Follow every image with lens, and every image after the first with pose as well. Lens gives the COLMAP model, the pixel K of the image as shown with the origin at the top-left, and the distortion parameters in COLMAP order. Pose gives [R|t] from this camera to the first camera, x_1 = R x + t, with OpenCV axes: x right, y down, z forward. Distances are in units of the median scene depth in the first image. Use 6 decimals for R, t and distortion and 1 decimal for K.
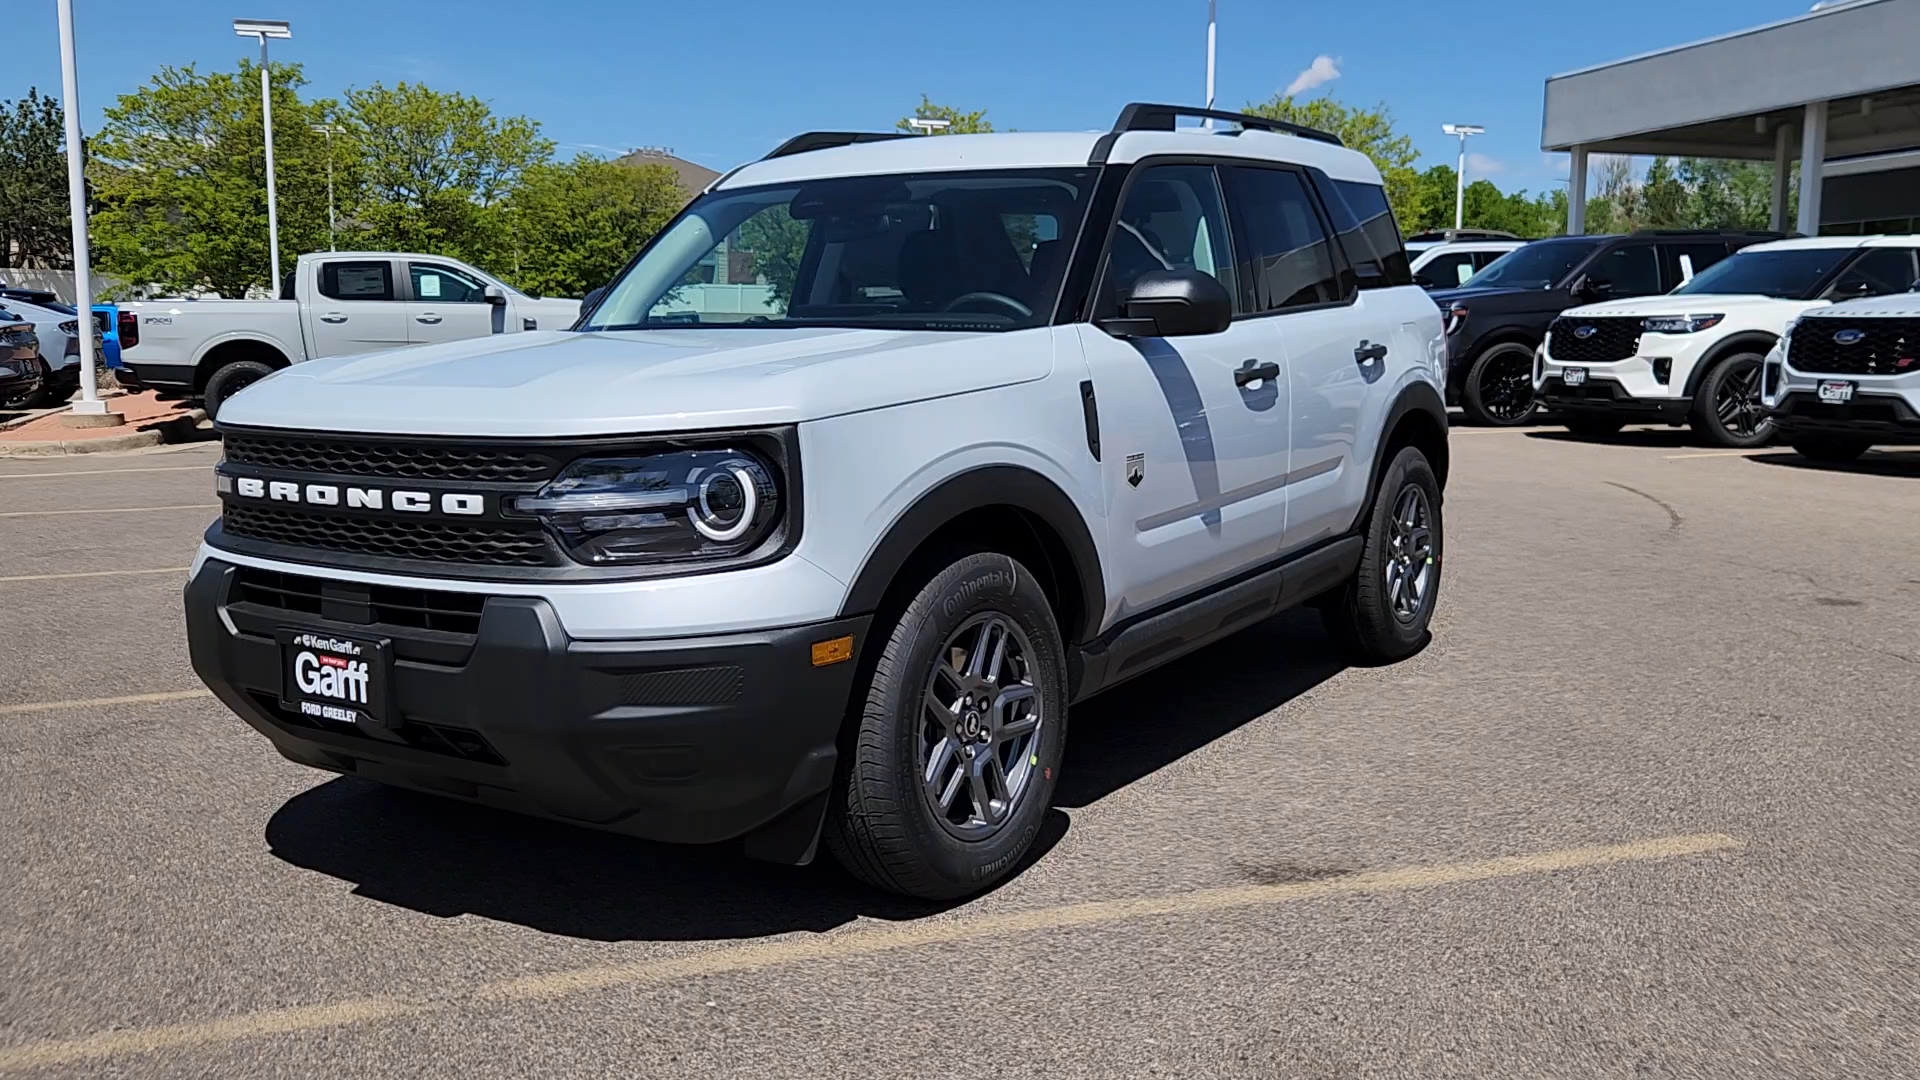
lens RADIAL K [[1666.4, 0, 946.6], [0, 1666.4, 548.8], [0, 0, 1]] dist [0.034754, -0.025090]
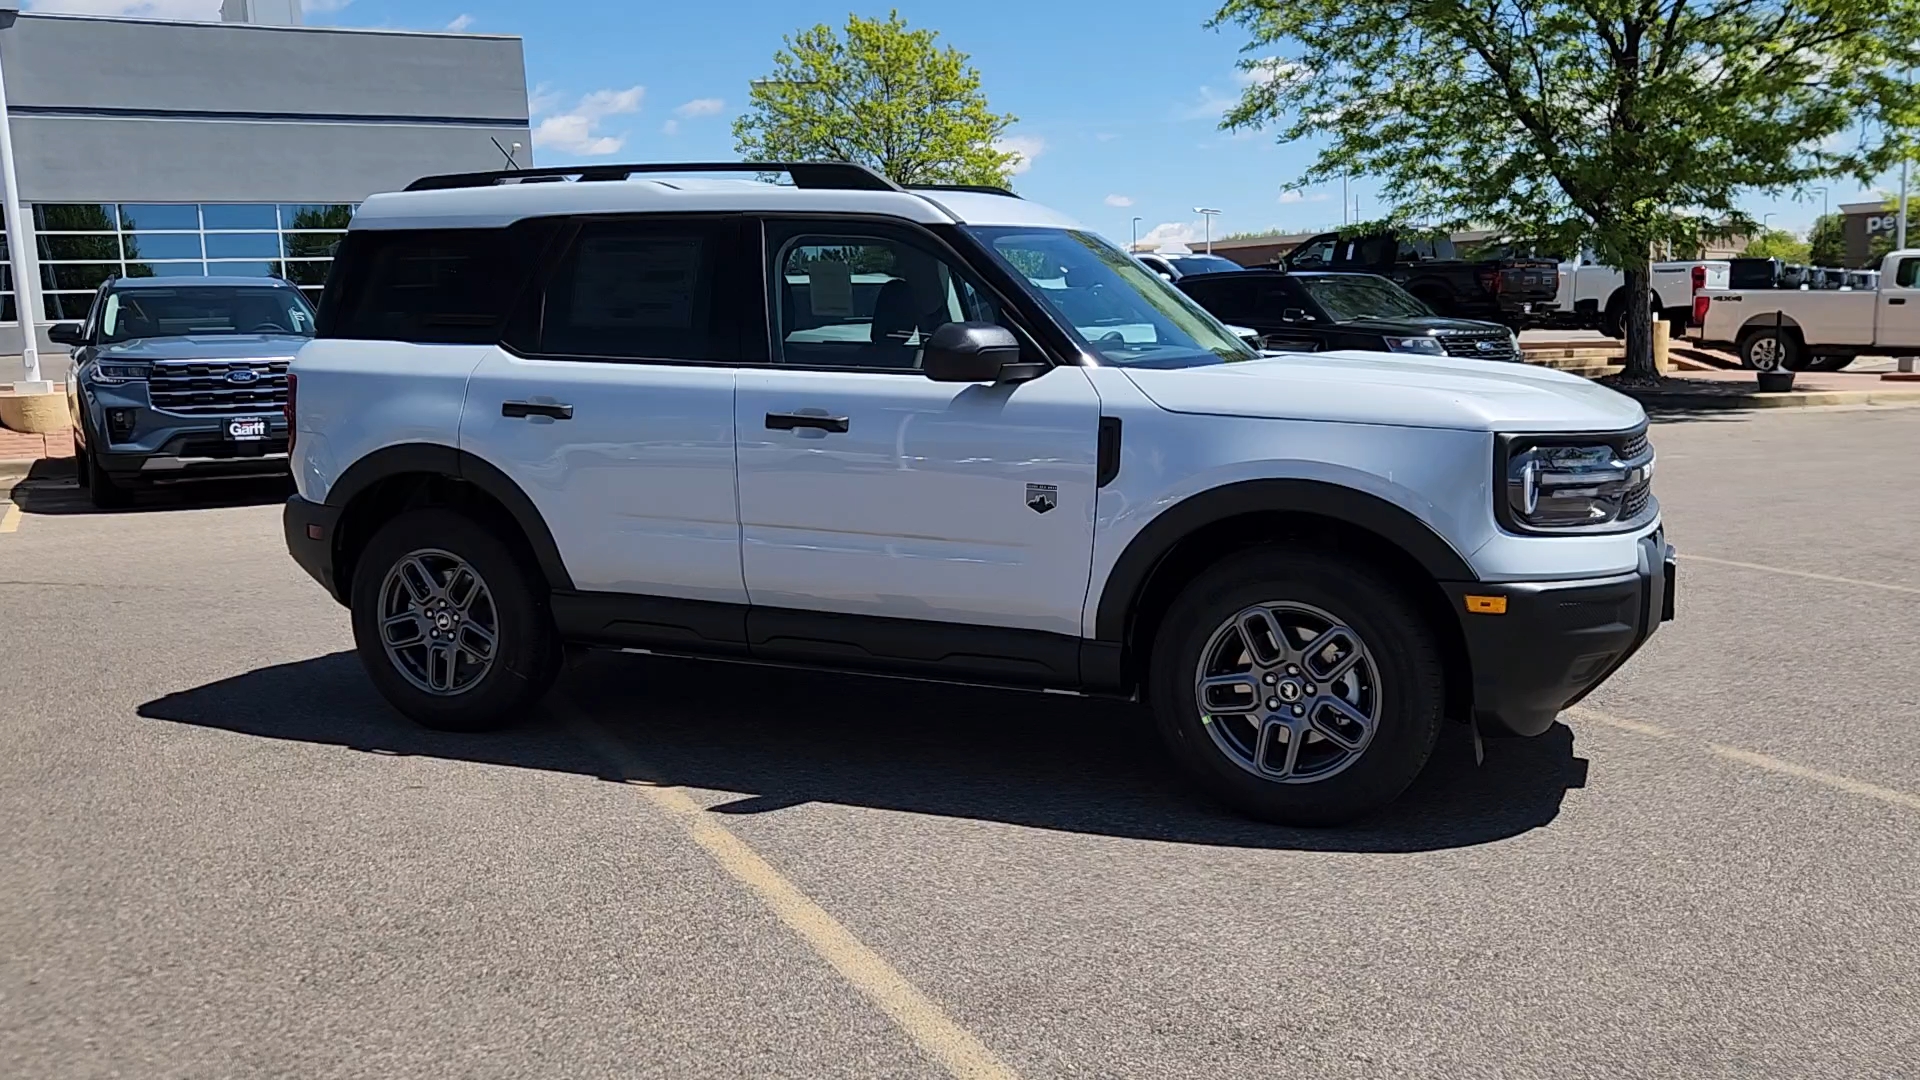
lens RADIAL K [[1666.4, 0, 945.5], [0, 1666.4, 545.1], [0, 0, 1]] dist [0.034754, -0.025090]
pose [[-0.186226, -0.118339, 0.975354, -1.407352], [0.159285, 0.975951, 0.148824, -0.231603], [-0.969509, 0.183075, -0.162897, 1.550813]]
